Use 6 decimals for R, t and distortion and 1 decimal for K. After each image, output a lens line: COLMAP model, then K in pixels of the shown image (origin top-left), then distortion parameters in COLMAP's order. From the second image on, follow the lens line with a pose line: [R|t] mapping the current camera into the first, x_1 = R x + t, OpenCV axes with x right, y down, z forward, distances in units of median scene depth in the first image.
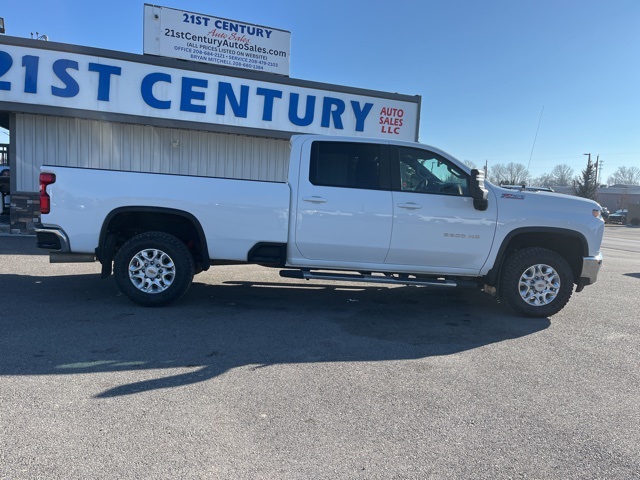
lens RADIAL K [[484.1, 0, 318.0], [0, 484.1, 242.6], [0, 0, 1]] dist [0.067823, -0.086535]
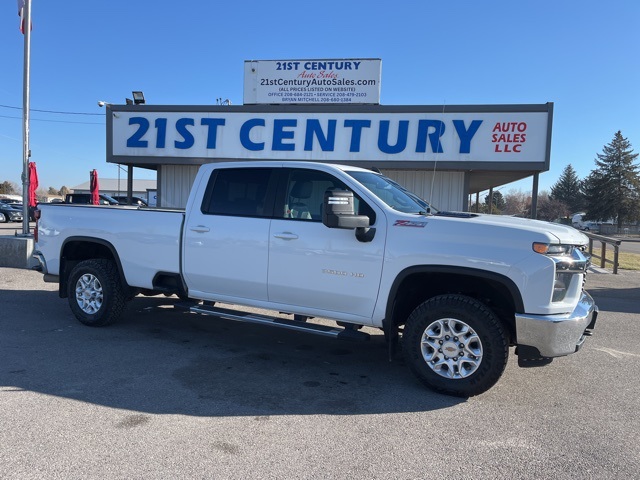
lens RADIAL K [[478.5, 0, 320.0], [0, 478.5, 240.0], [0, 0, 1]] dist [0.075933, -0.104926]
pose [[0.851371, 0.003942, -0.524550, 0.362160], [-0.044245, 0.996948, -0.064321, -0.008717], [0.522695, 0.077970, 0.848947, 0.165771]]
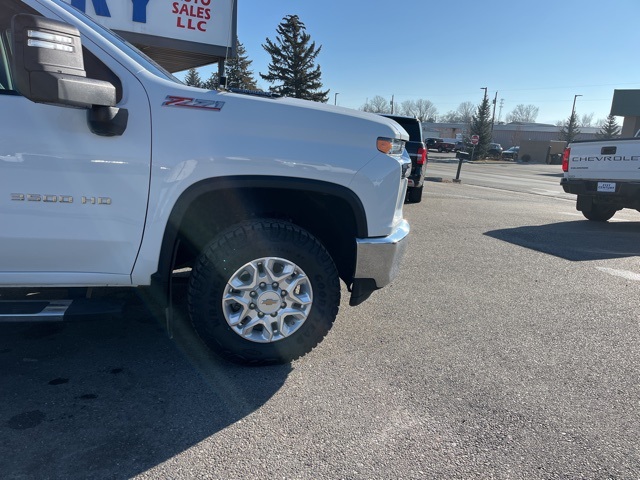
lens RADIAL K [[484.1, 0, 318.0], [0, 484.1, 242.6], [0, 0, 1]] dist [0.067823, -0.086535]
pose [[0.985539, -0.030501, 0.166679, 0.233843], [0.009041, 0.991730, 0.128024, -0.015119], [-0.169205, -0.124665, 0.977665, 0.300145]]
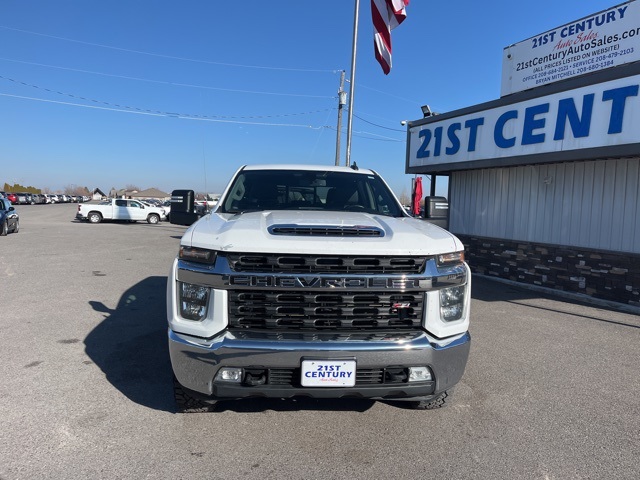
lens RADIAL K [[478.5, 0, 320.0], [0, 478.5, 240.0], [0, 0, 1]] dist [0.075933, -0.104926]
pose [[0.010593, 0.019013, -0.999763, 0.613824], [-0.141423, 0.989798, 0.017325, -0.056543], [0.989893, 0.141206, 0.013174, 0.631327]]
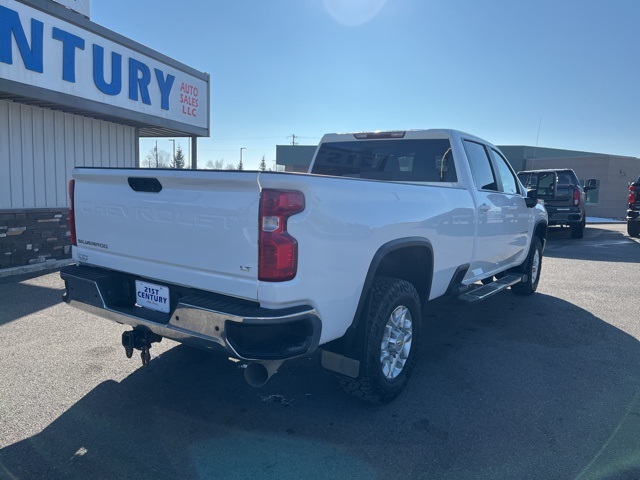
lens RADIAL K [[478.5, 0, 320.0], [0, 478.5, 240.0], [0, 0, 1]] dist [0.075933, -0.104926]
pose [[0.627290, -0.116024, 0.770095, -0.440149], [0.088579, 0.993053, 0.077463, -0.064373], [-0.773732, 0.019623, 0.633209, 0.354305]]
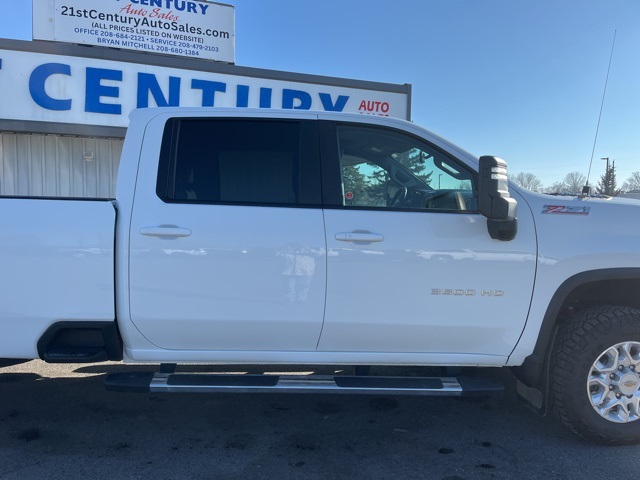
lens RADIAL K [[481.5, 0, 314.3], [0, 481.5, 243.3], [0, 0, 1]] dist [0.083132, -0.116266]
pose [[0.998765, -0.038990, -0.030793, 0.083323], [0.037860, 0.998617, -0.036472, -0.027877], [0.032172, 0.035261, 0.998860, 0.265655]]
